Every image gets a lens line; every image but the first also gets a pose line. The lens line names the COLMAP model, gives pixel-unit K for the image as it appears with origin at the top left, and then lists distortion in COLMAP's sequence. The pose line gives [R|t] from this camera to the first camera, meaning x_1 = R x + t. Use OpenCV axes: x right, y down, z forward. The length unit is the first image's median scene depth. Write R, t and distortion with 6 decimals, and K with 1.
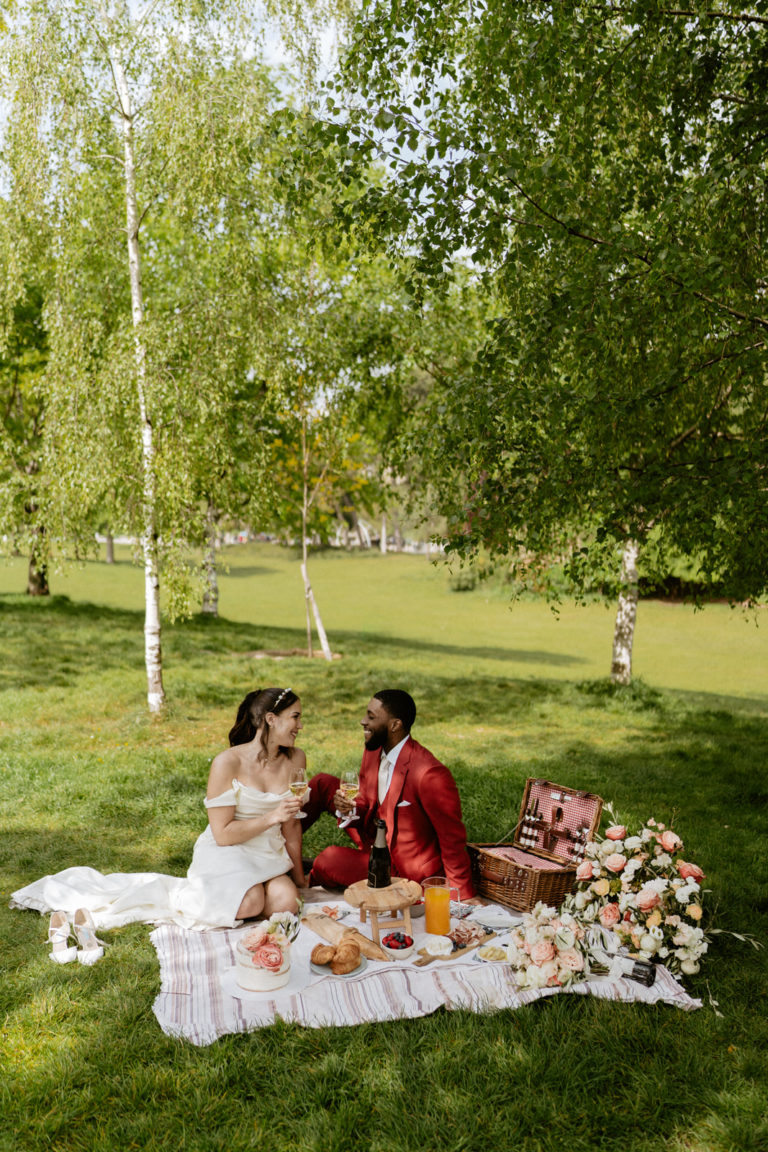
lens RADIAL K [[952.2, 0, 324.5], [0, 952.2, 570.2], [0, 0, 1]] dist [0.002193, -0.007378]
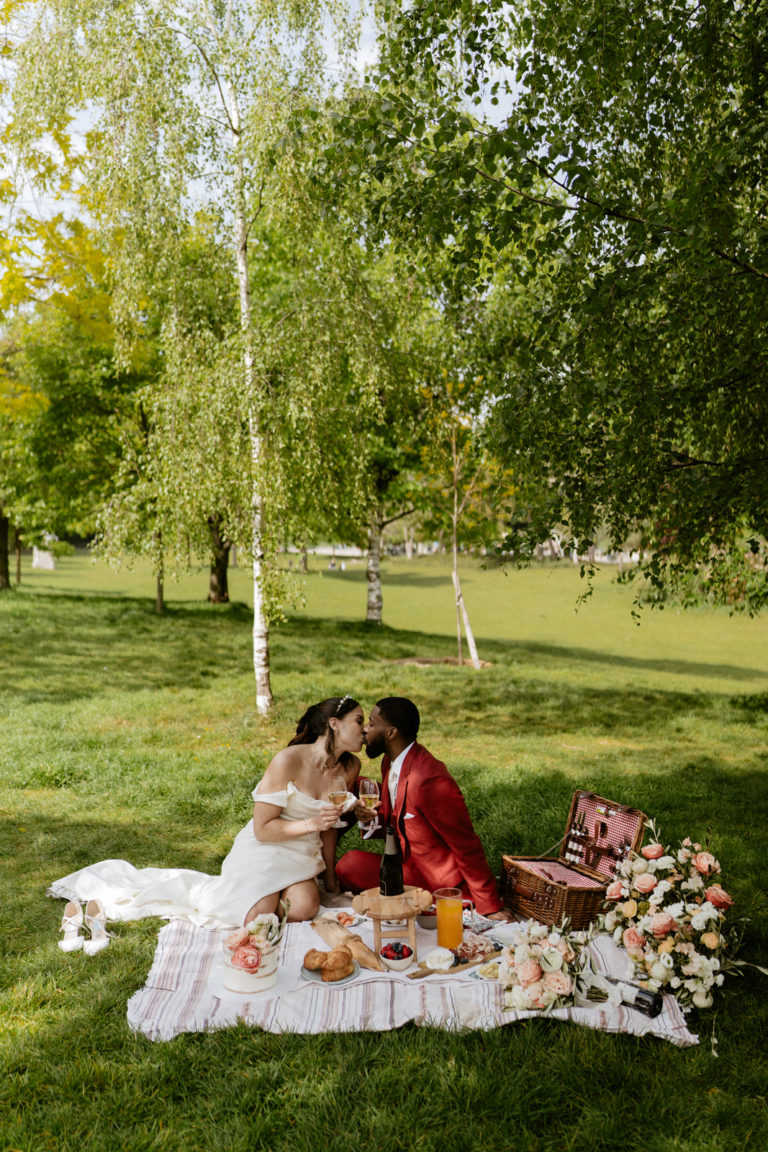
lens RADIAL K [[946.3, 0, 384.0], [0, 946.3, 576.0], [0, 0, 1]] dist [0.000309, -0.006326]
pose [[0.987533, 0.002704, -0.157392, 0.195388], [-0.003594, 0.999979, -0.005374, 0.011805], [0.157374, 0.005873, 0.987522, 0.041888]]
